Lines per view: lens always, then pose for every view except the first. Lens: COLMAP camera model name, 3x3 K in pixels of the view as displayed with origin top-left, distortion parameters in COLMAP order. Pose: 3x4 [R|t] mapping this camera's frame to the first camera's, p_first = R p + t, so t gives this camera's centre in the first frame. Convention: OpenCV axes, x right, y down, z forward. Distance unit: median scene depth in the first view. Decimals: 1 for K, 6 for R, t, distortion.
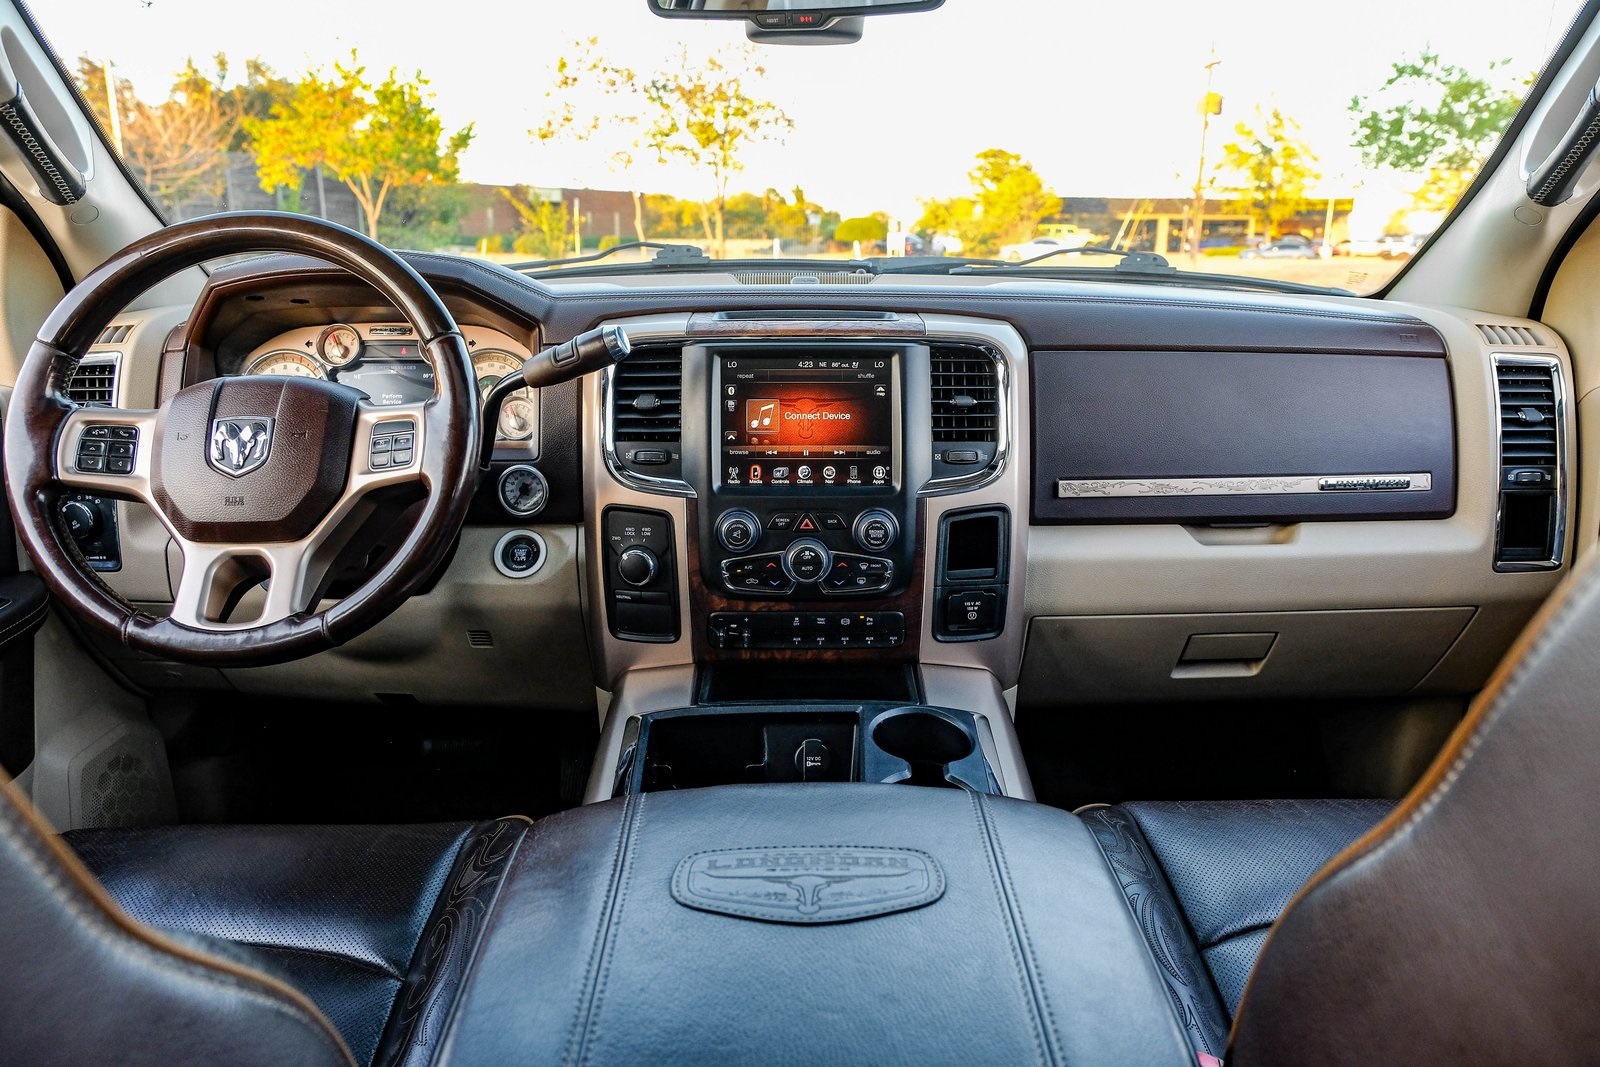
lens RADIAL K [[1063.4, 0, 800.0], [0, 1063.4, 533.5], [0, 0, 1]] dist [-0.008280, -0.001587]
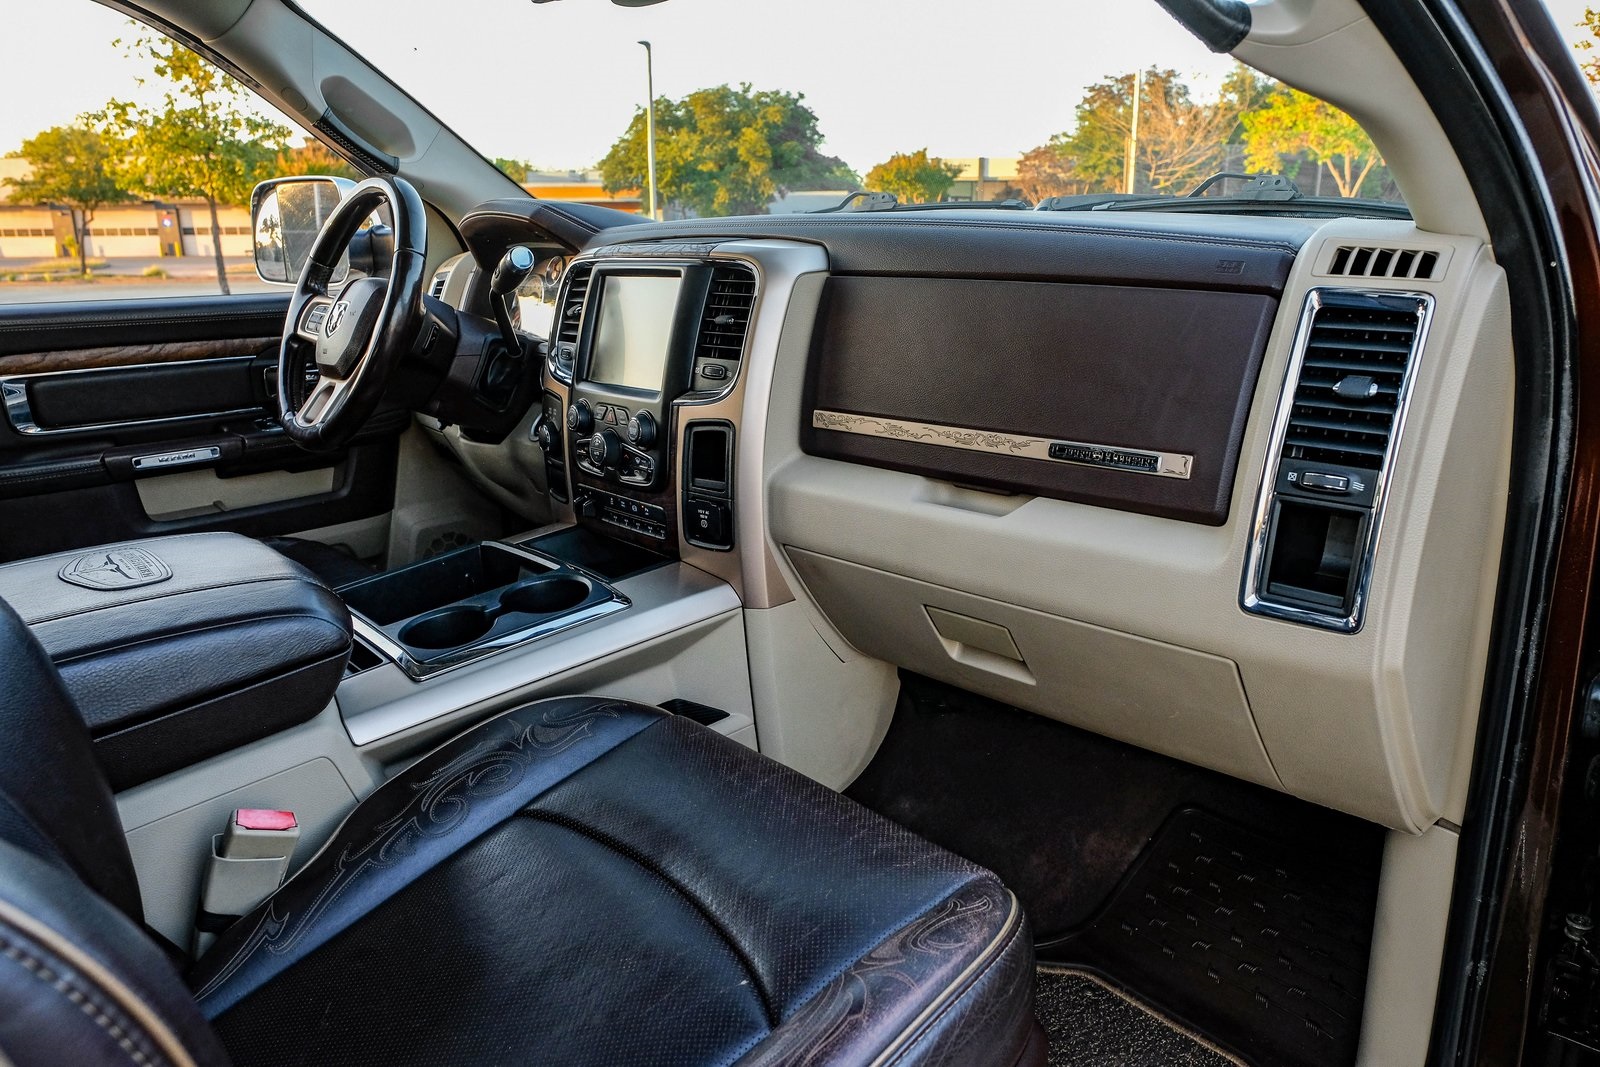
lens RADIAL K [[1063.4, 0, 800.0], [0, 1063.4, 533.5], [0, 0, 1]] dist [-0.008280, -0.001587]
pose [[0.663637, 0.188040, -0.724036, 0.941520], [-0.180405, 0.979553, 0.089046, -0.022731], [0.725976, 0.071525, 0.683991, 0.332225]]
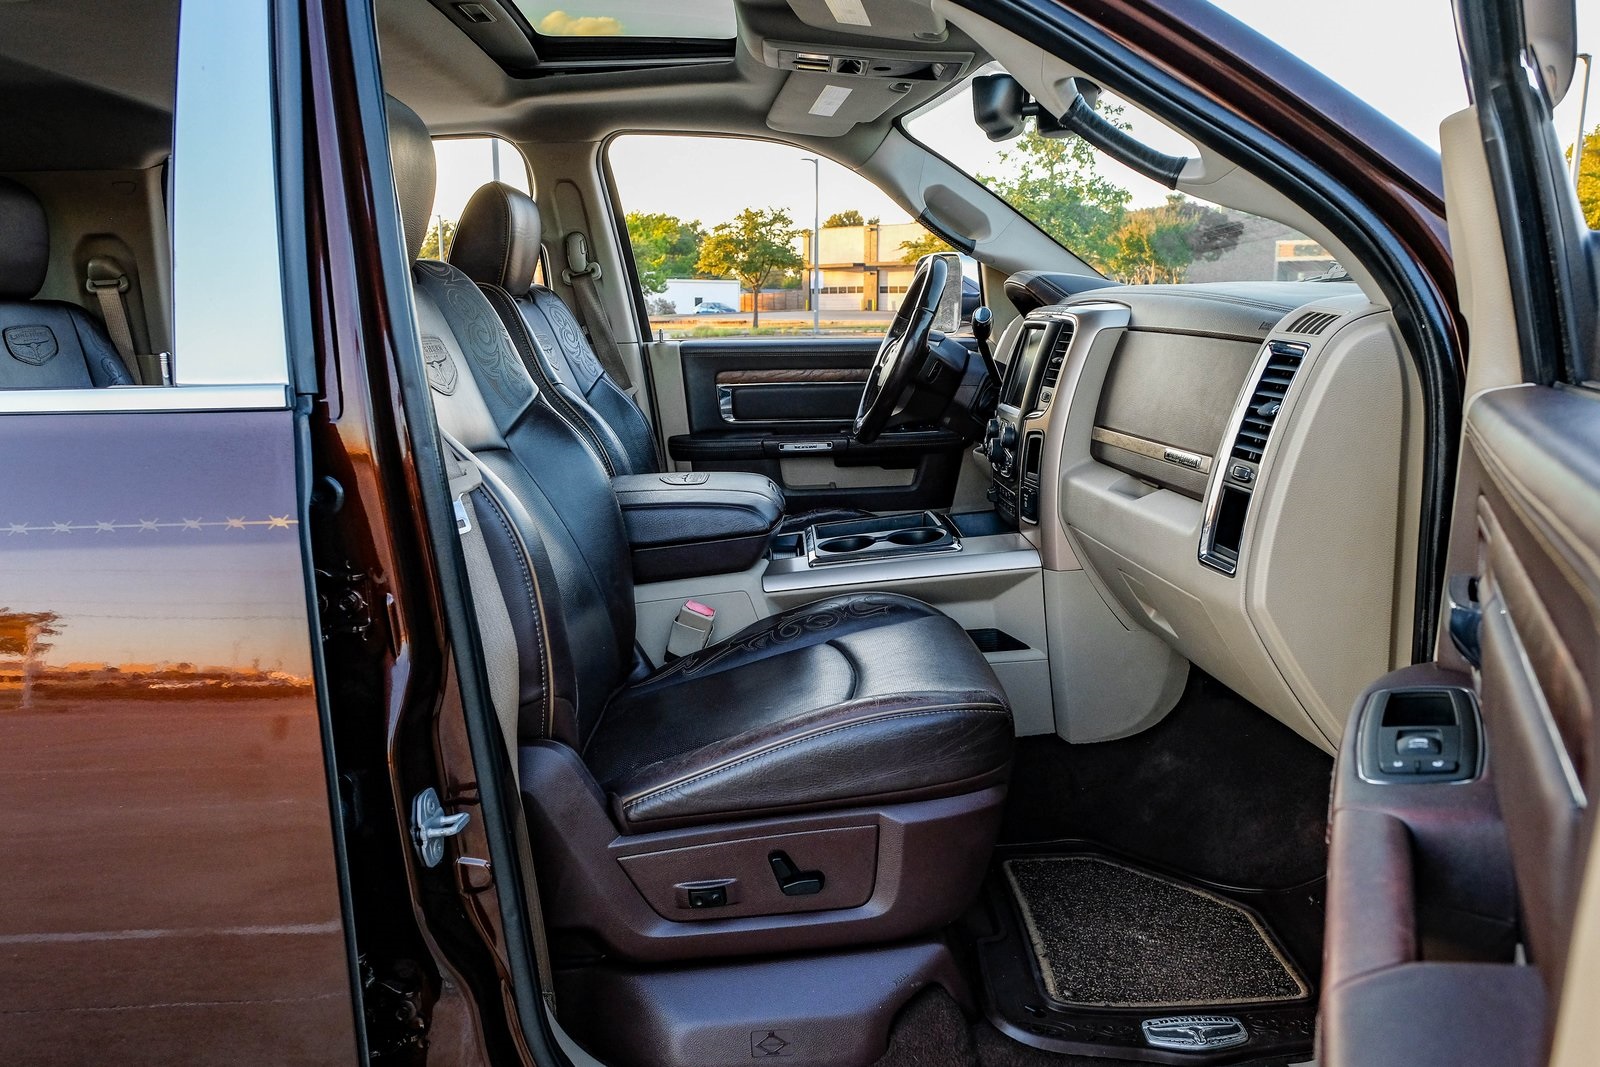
lens RADIAL K [[1063.4, 0, 800.0], [0, 1063.4, 533.5], [0, 0, 1]] dist [-0.008280, -0.001587]
pose [[0.060843, 0.204929, -0.976884, 1.567170], [-0.252396, 0.950050, 0.183580, -0.076529], [0.965709, 0.235392, 0.109527, 0.541832]]
